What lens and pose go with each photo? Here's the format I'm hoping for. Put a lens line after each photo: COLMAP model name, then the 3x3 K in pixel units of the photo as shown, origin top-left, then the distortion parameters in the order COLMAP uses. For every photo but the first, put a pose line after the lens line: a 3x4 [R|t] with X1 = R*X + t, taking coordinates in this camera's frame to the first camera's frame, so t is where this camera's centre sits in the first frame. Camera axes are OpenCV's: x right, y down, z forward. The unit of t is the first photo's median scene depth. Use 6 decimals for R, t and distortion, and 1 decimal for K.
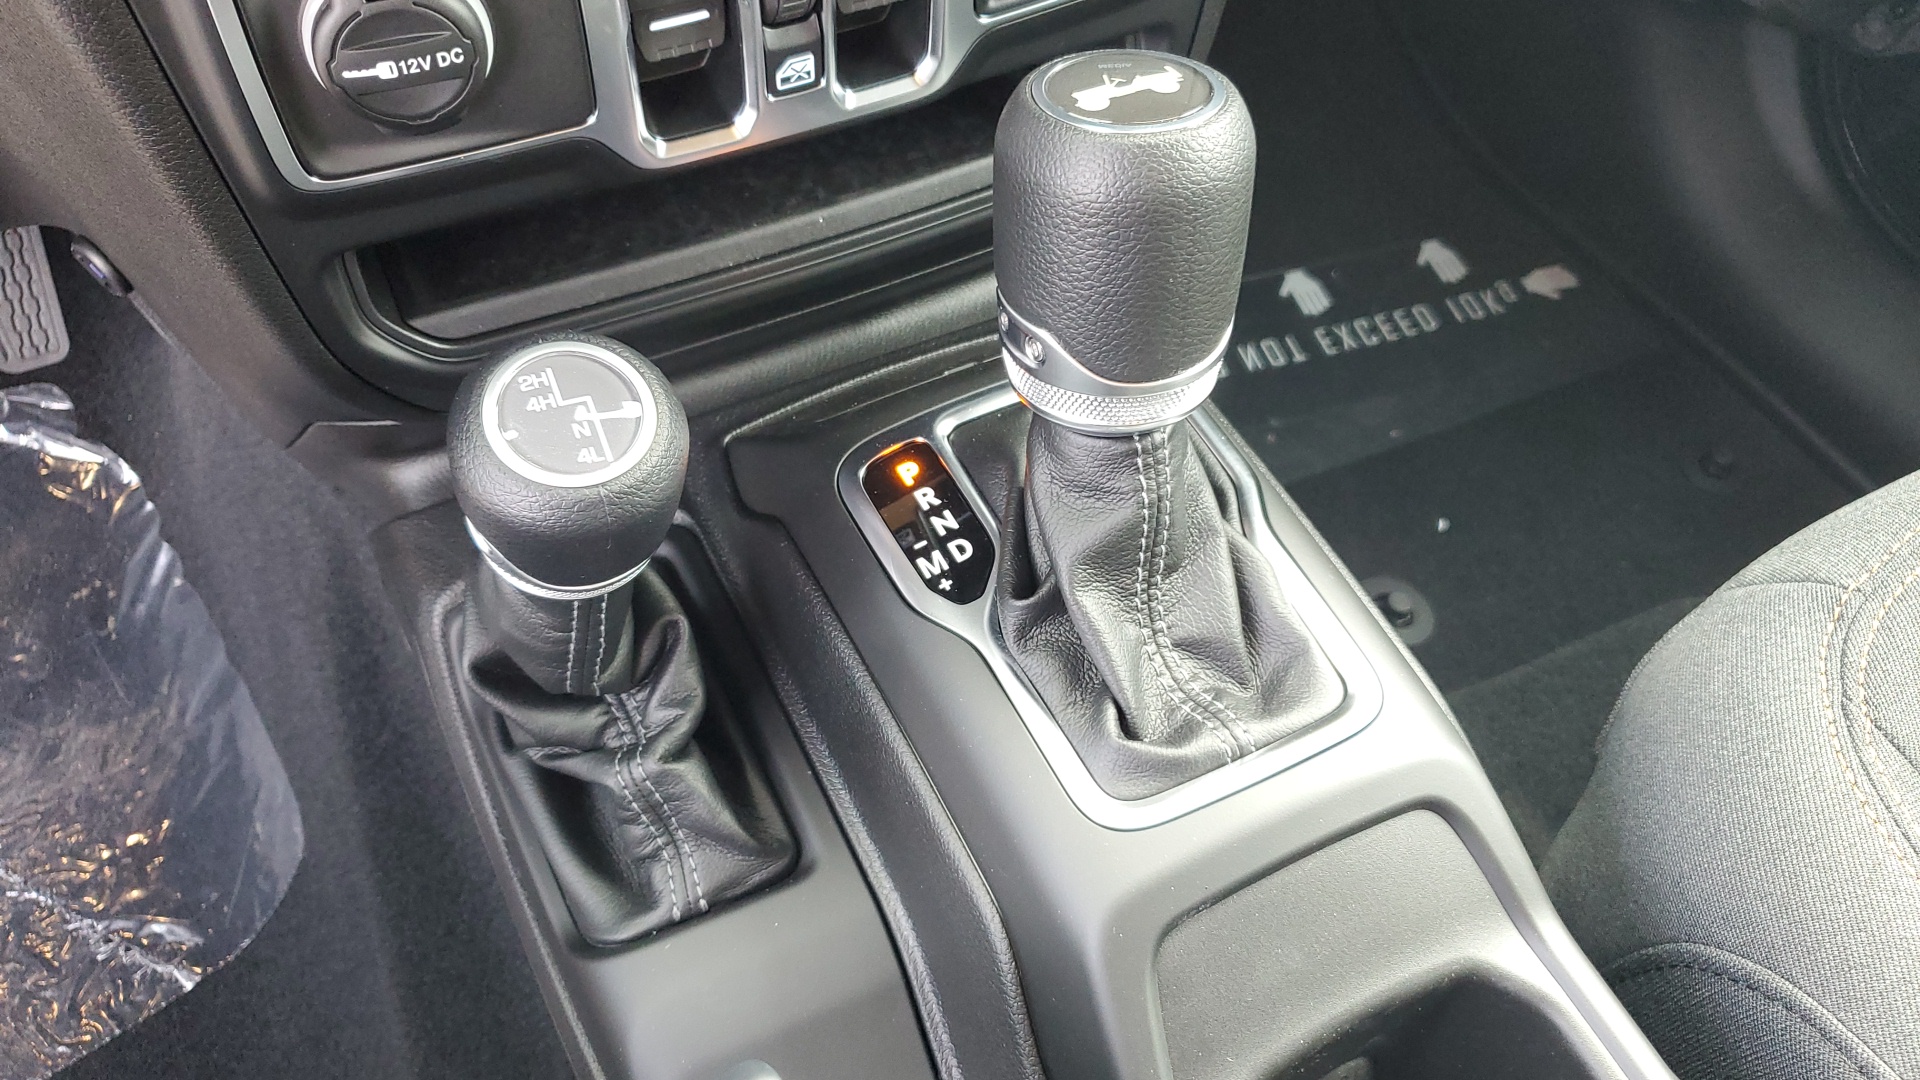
lens RADIAL K [[1489.9, 0, 964.8], [0, 1489.9, 512.3], [0, 0, 1]] dist [-0.001141, -0.003435]
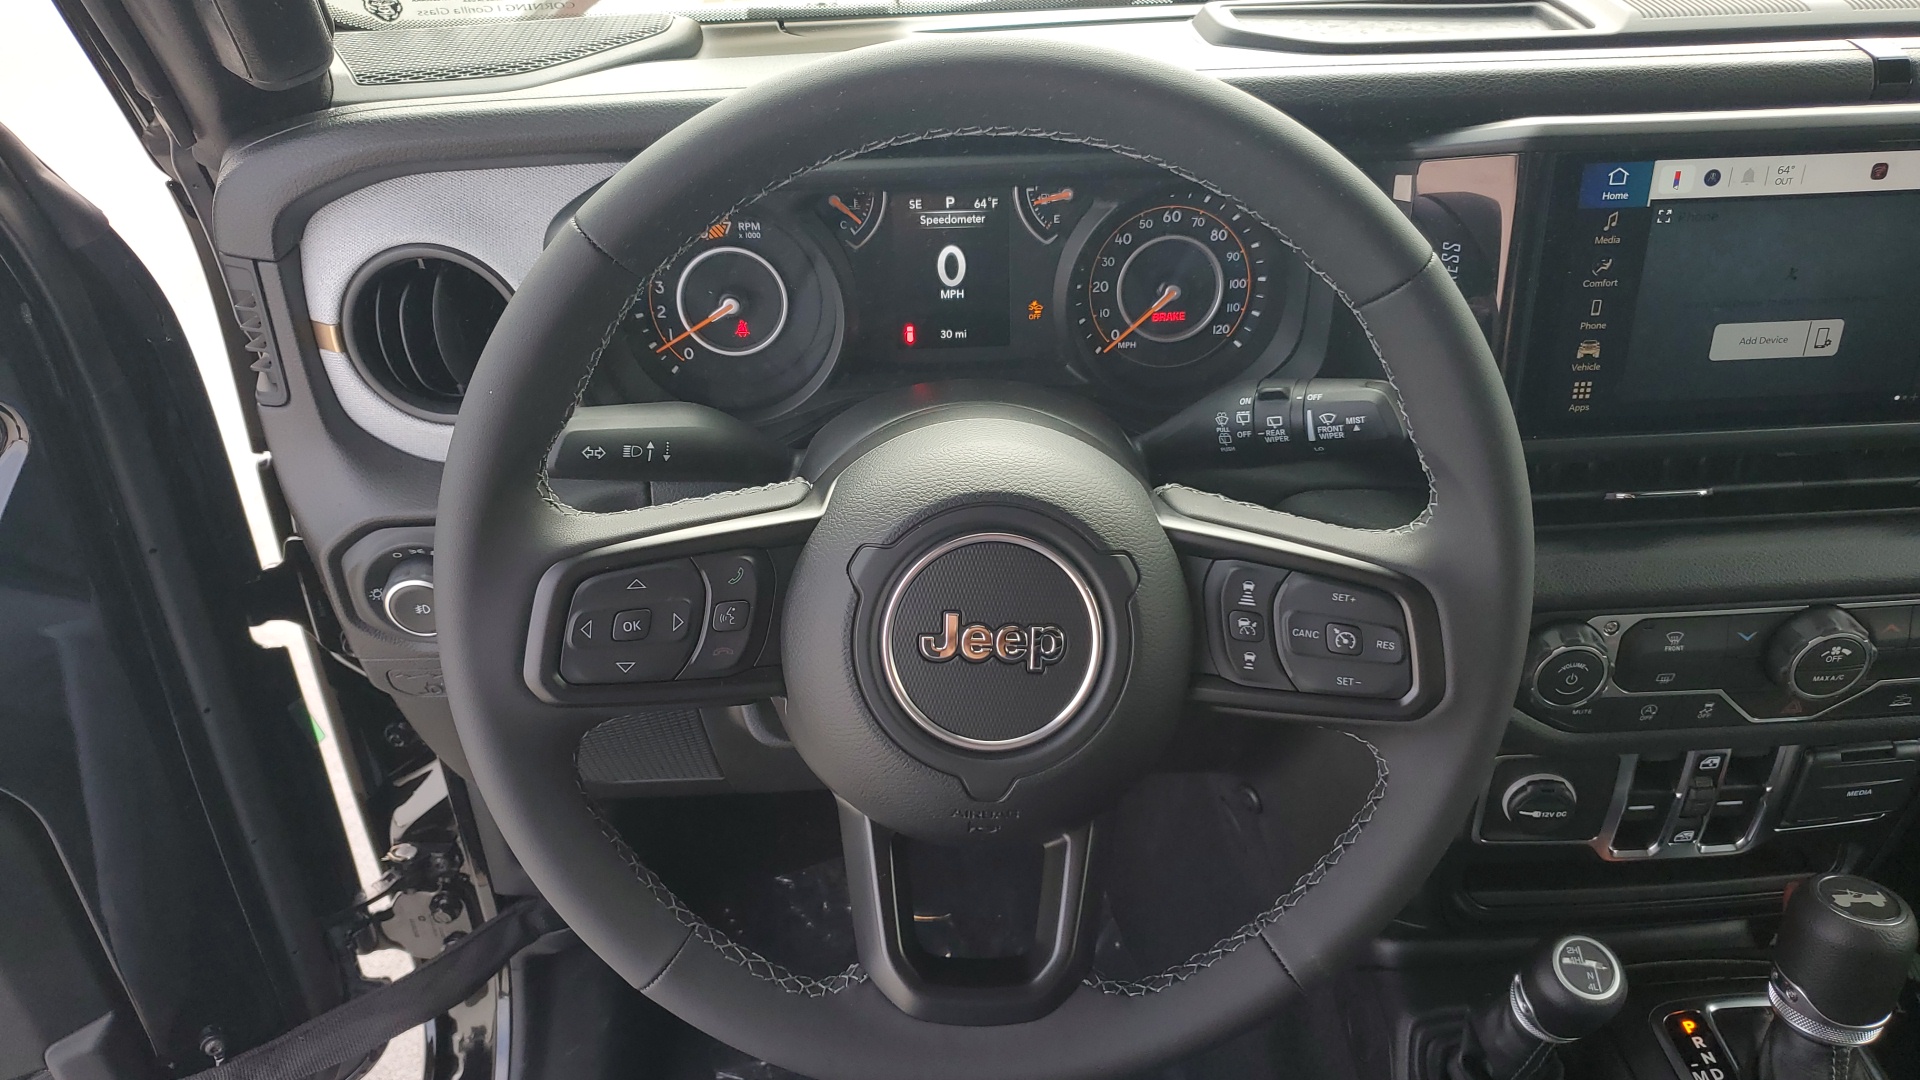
lens RADIAL K [[1518.2, 0, 910.2], [0, 1518.2, 537.3], [0, 0, 1]] dist [0.007990, 0.000724]
pose [[0.914454, 0.193212, -0.355589, -0.455834], [-0.280209, 0.936264, -0.211878, 0.097890], [0.291988, 0.293392, 0.910310, -1.571894]]
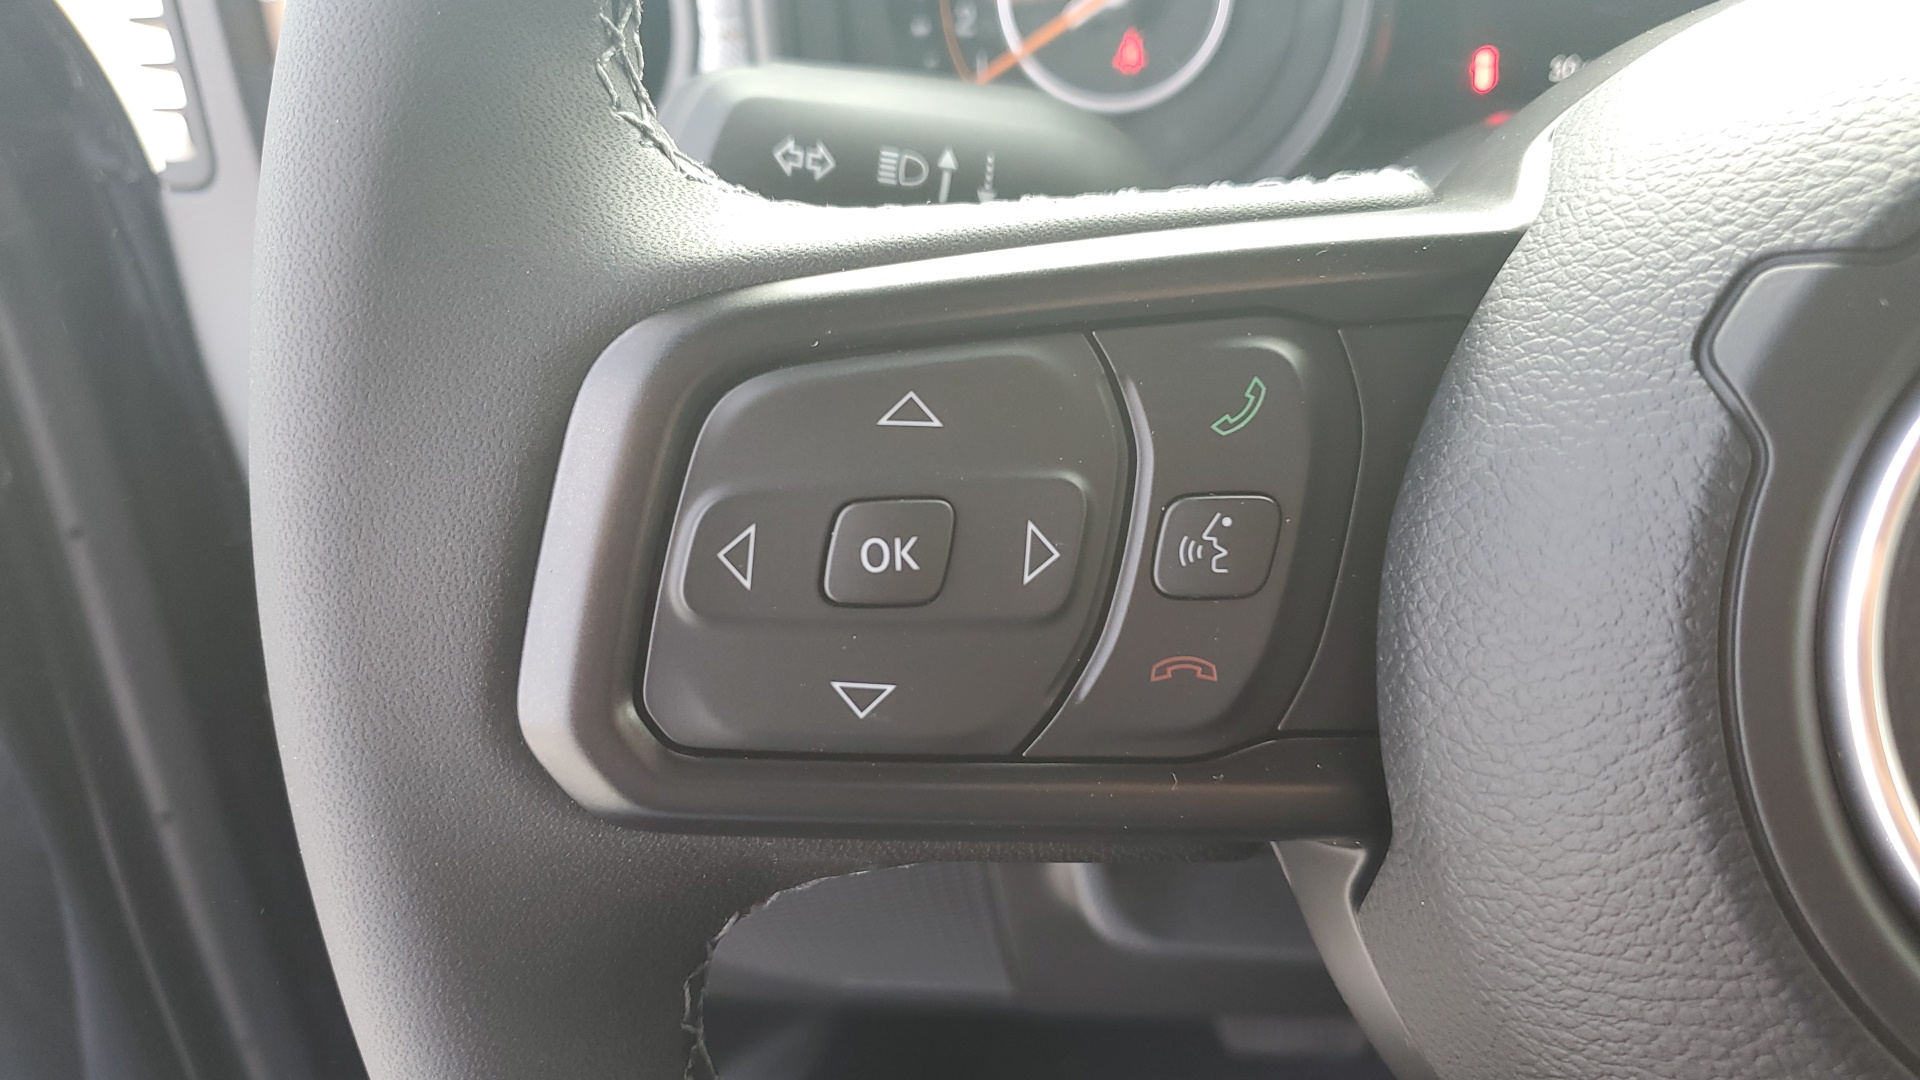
lens RADIAL K [[1489.9, 0, 964.8], [0, 1489.9, 512.3], [0, 0, 1]] dist [-0.001141, -0.003435]
pose [[0.859219, 0.164485, -0.484445, -1.029930], [-0.335715, 0.895798, -0.291275, 0.042789], [0.386054, 0.412905, 0.824907, -0.557431]]
